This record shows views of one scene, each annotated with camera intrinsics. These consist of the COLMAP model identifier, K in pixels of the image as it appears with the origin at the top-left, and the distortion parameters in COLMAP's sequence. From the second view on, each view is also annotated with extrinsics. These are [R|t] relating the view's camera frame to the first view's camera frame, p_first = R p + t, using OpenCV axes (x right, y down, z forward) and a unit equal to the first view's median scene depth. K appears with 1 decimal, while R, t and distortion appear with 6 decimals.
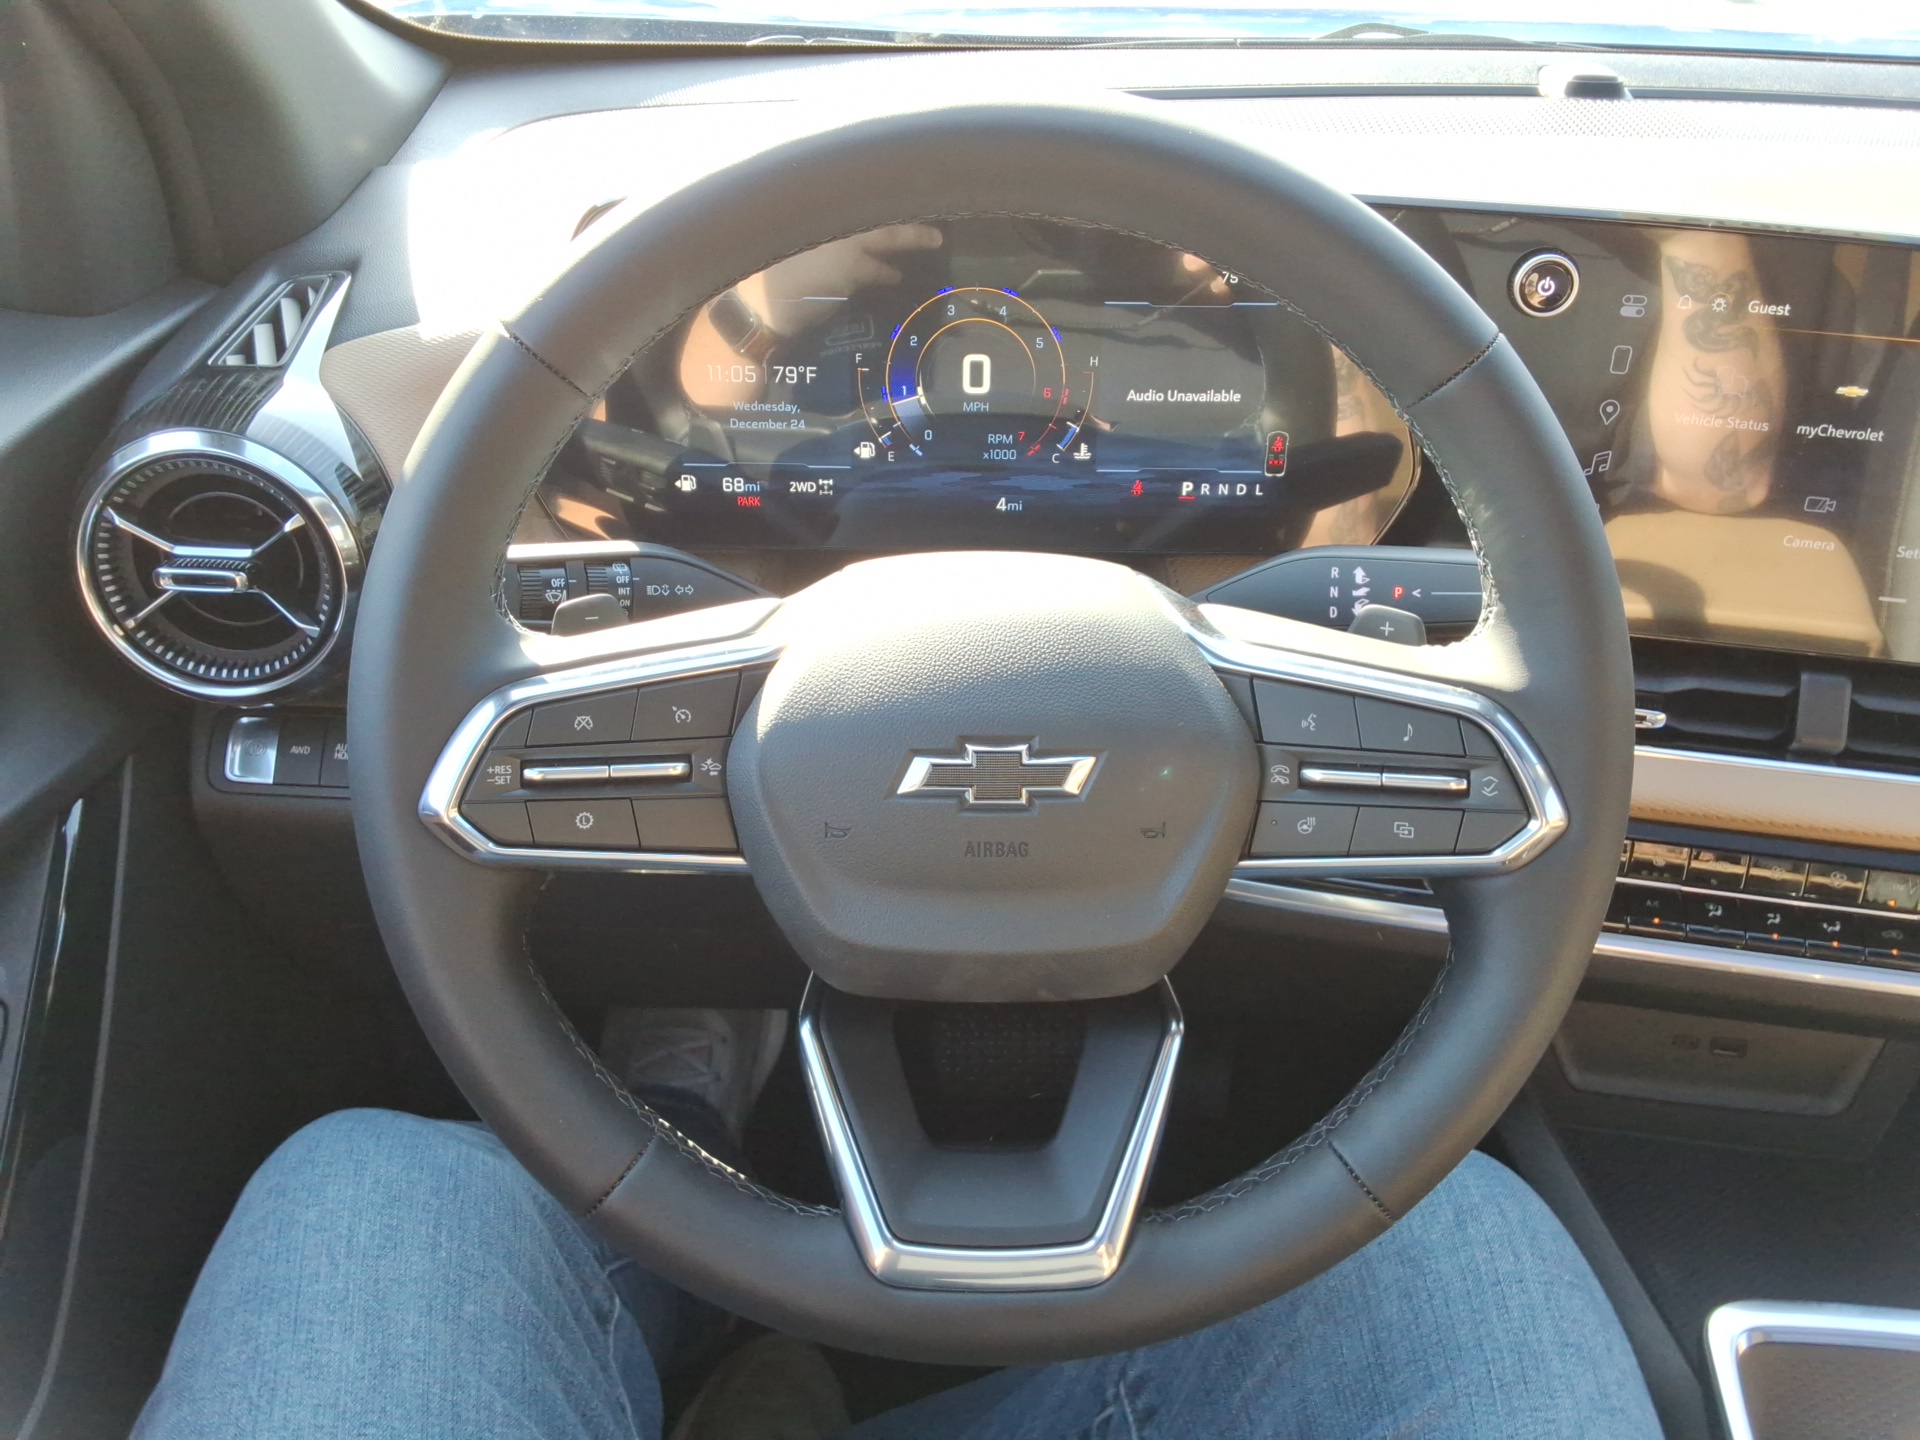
lens RADIAL K [[1547.2, 0, 980.1], [0, 1547.2, 694.4], [0, 0, 1]] dist [0.119179, -0.188258]
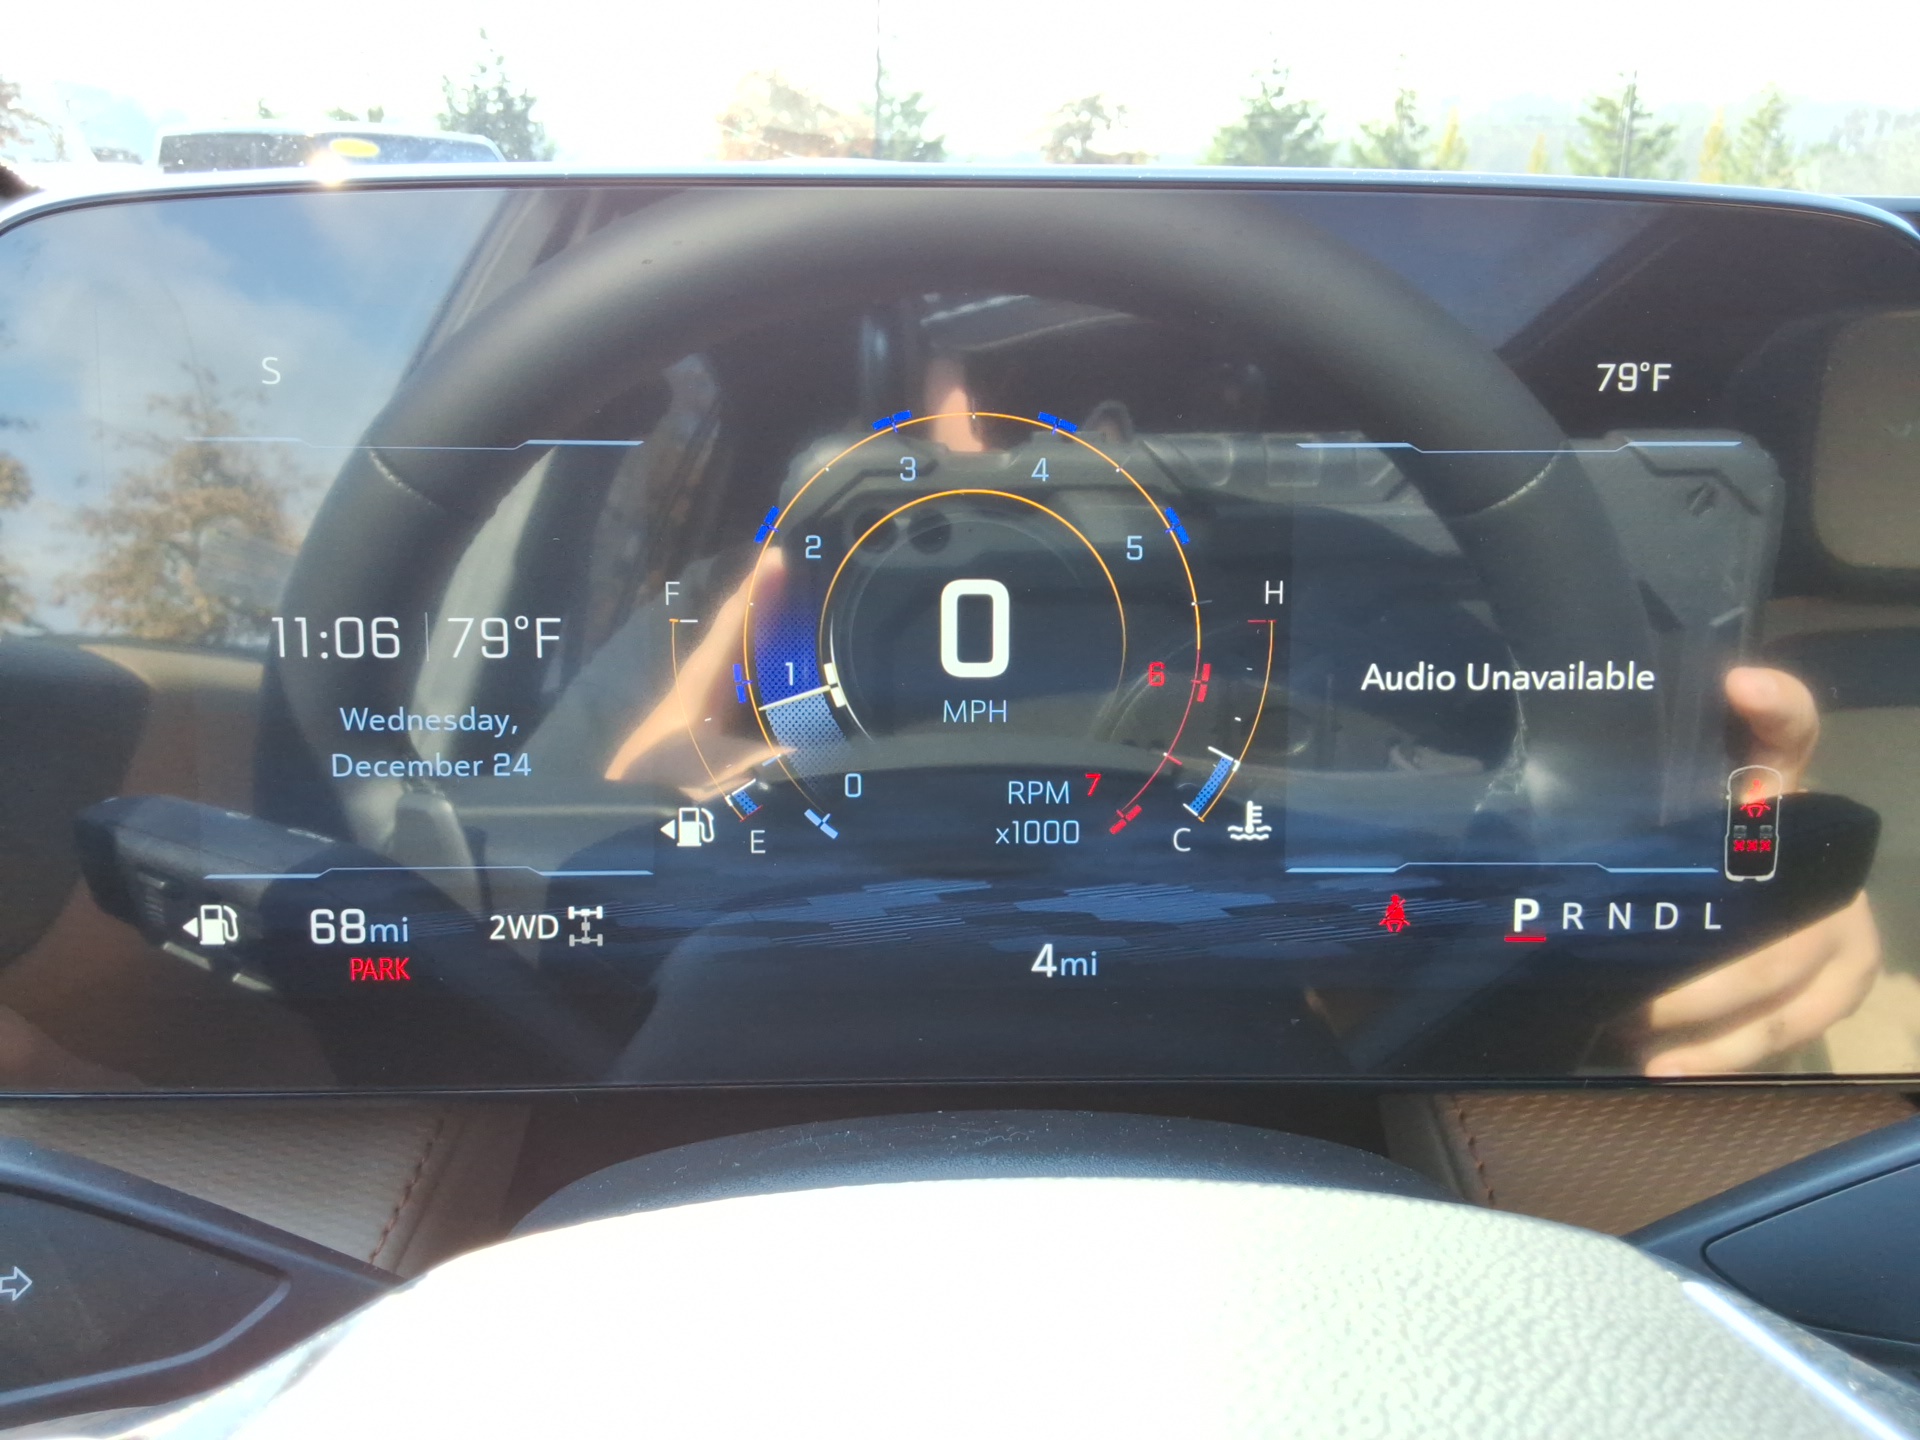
lens RADIAL K [[1547.2, 0, 980.1], [0, 1547.2, 694.4], [0, 0, 1]] dist [0.119179, -0.188258]
pose [[0.999847, -0.016666, 0.005344, -0.003412], [0.017493, 0.961312, -0.274905, -0.085237], [-0.000556, 0.274956, 0.961457, 0.647424]]
